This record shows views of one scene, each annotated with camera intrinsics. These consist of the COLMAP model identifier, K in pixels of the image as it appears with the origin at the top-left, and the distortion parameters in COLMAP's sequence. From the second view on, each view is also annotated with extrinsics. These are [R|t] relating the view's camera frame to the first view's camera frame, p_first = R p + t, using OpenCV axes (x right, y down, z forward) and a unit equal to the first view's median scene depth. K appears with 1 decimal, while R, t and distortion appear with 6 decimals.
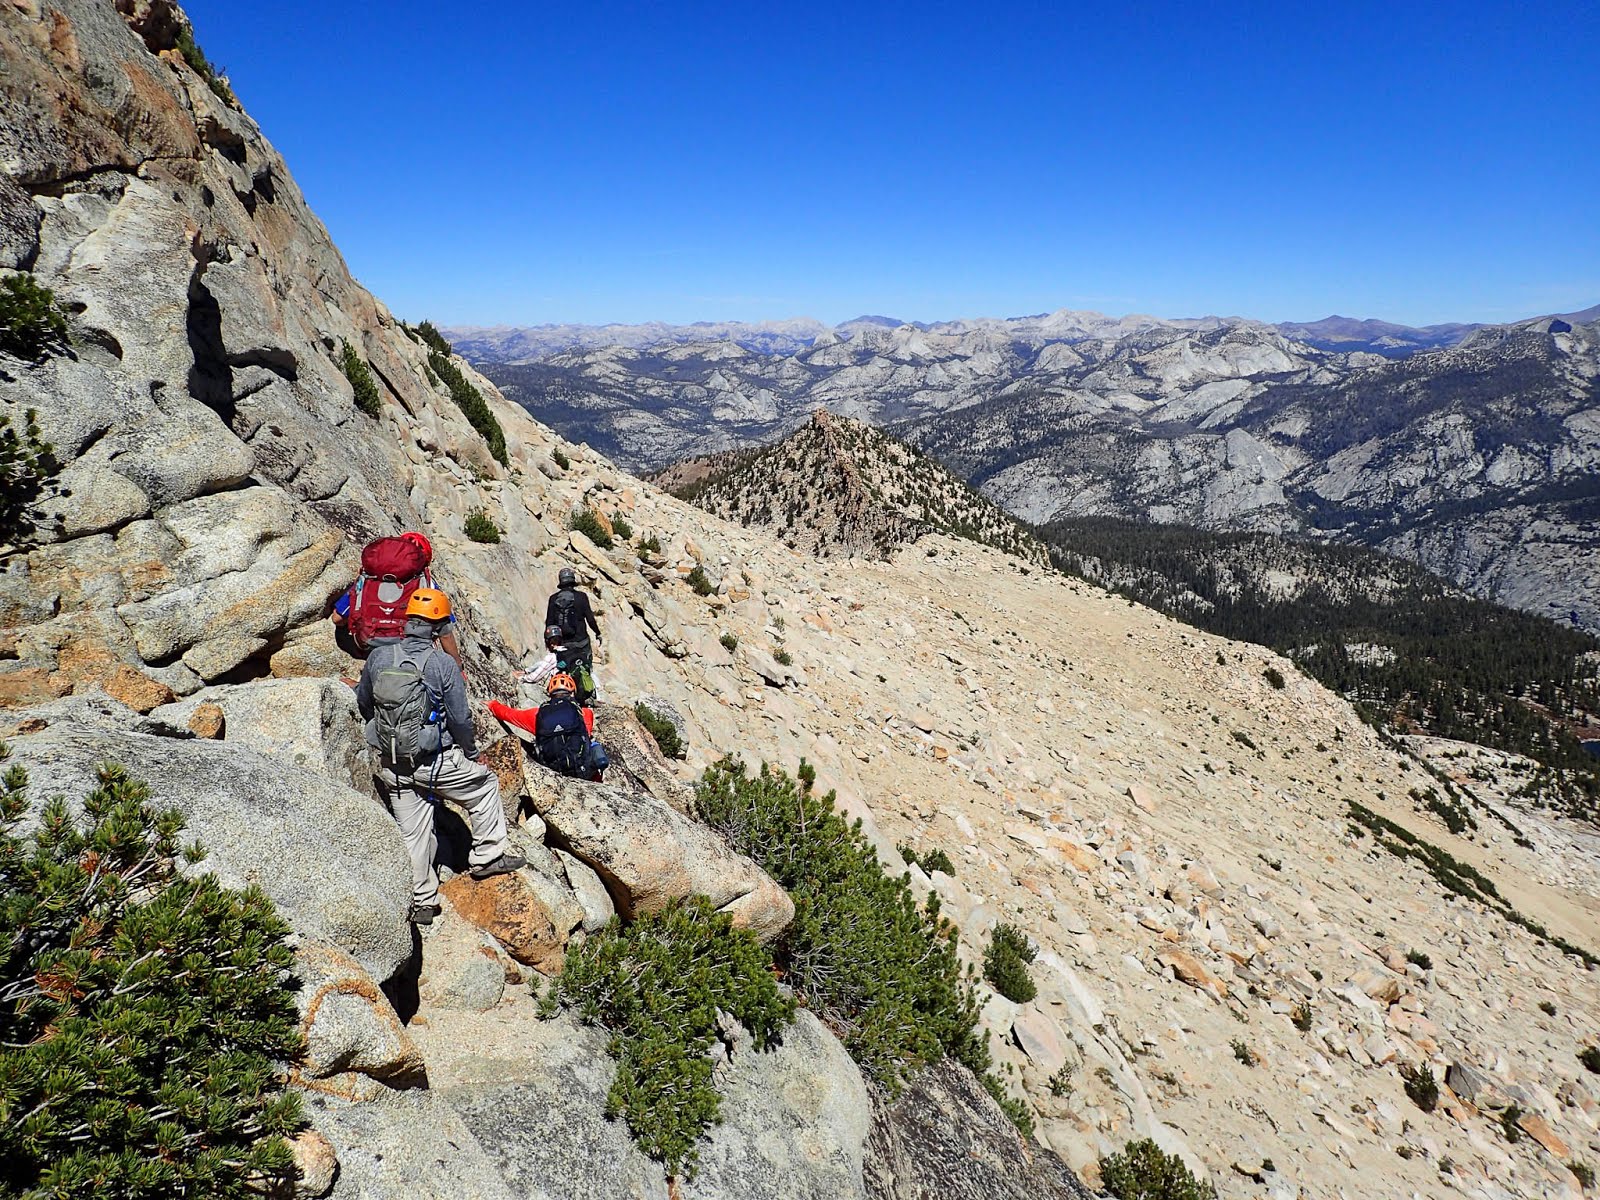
lens RADIAL K [[1198.9, 0, 795.3], [0, 1198.9, 593.5], [0, 0, 1]] dist [0.013506, -0.003731]
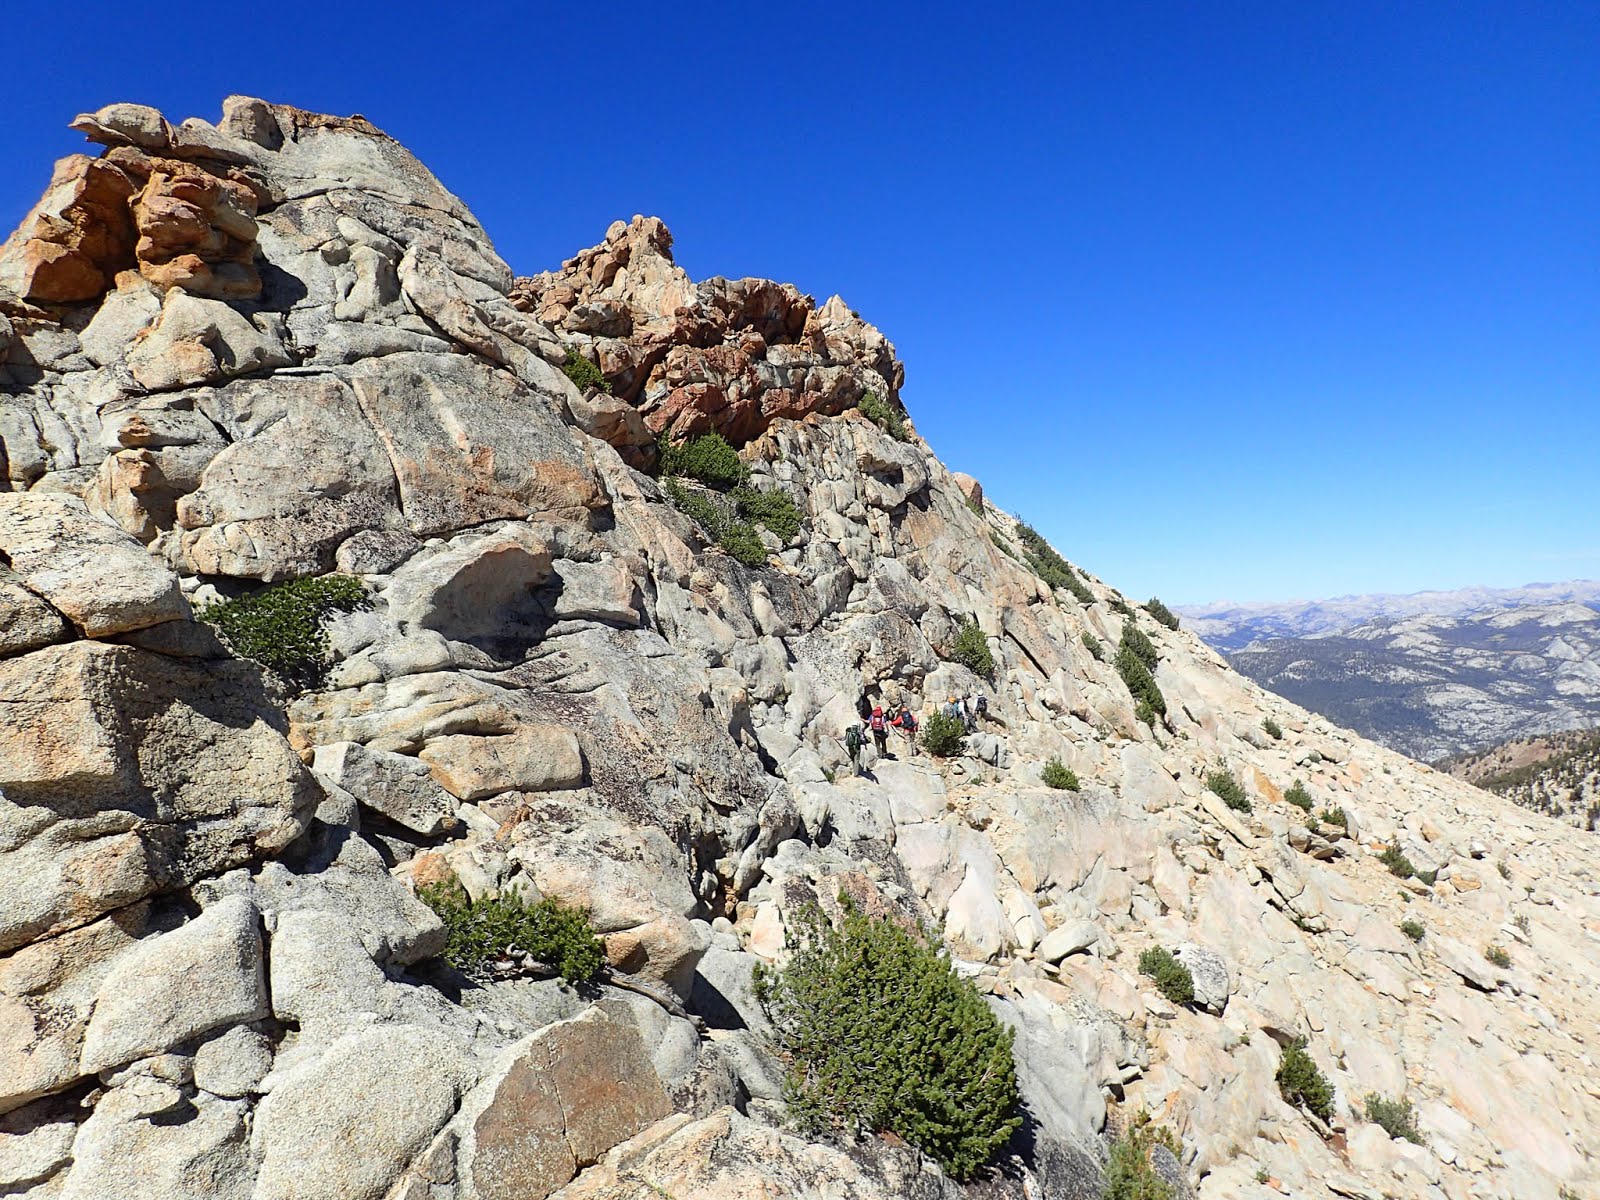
lens RADIAL K [[1198.9, 0, 793.5], [0, 1198.9, 597.0], [0, 0, 1]] dist [0.013506, -0.003731]
pose [[0.806900, -0.054422, -0.588175, 0.109872], [-0.078879, 0.976901, -0.198601, 0.012835], [0.585397, 0.206646, 0.783969, -0.022898]]
